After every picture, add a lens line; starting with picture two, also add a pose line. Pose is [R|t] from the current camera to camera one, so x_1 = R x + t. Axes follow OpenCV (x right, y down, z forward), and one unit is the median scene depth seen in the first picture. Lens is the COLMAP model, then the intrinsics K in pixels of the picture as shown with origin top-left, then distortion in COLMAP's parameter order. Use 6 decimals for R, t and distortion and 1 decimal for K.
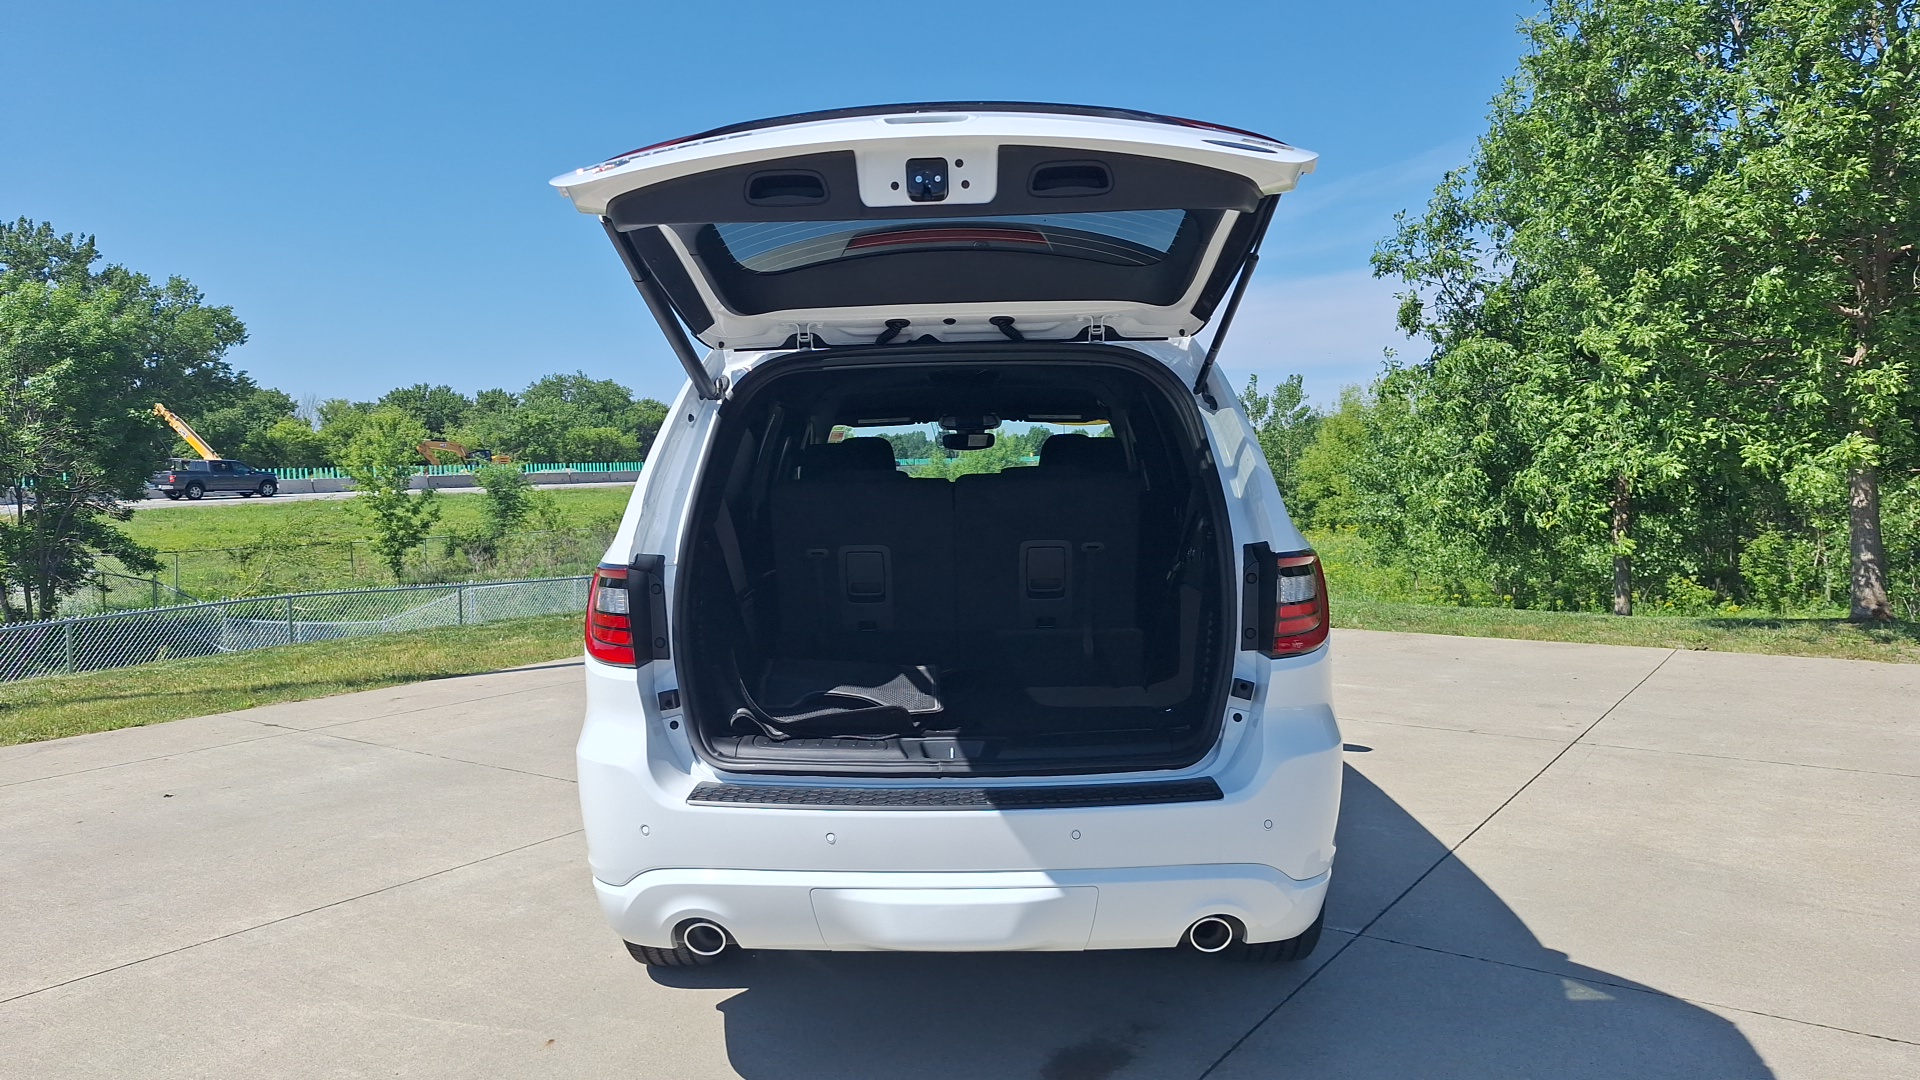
lens RADIAL K [[1325.2, 0, 943.1], [0, 1325.2, 539.9], [0, 0, 1]] dist [0.060880, -0.068133]
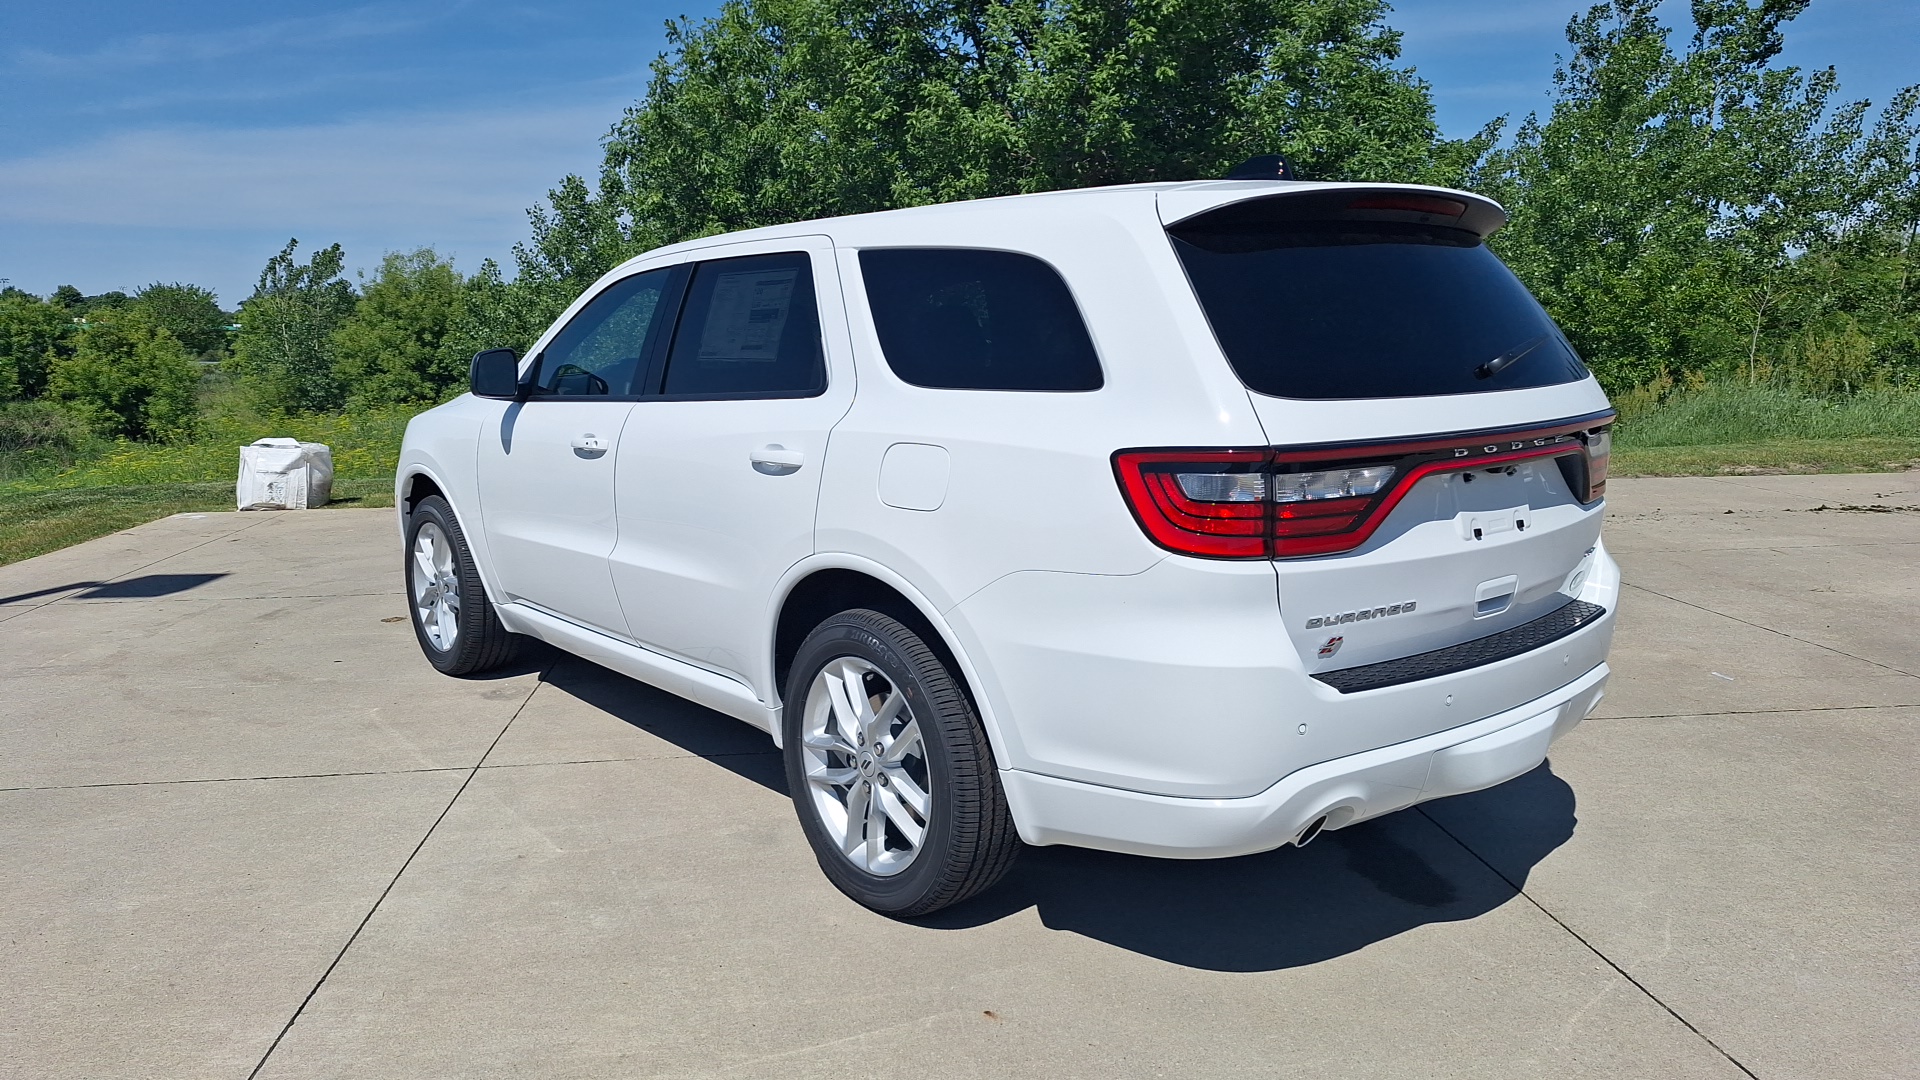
lens RADIAL K [[1325.2, 0, 940.0], [0, 1325.2, 537.6], [0, 0, 1]] dist [0.060880, -0.068133]
pose [[0.741946, -0.093450, 0.663915, -0.365938], [0.033856, 0.994197, 0.102104, -0.006388], [-0.669605, -0.053279, 0.740804, 0.175297]]
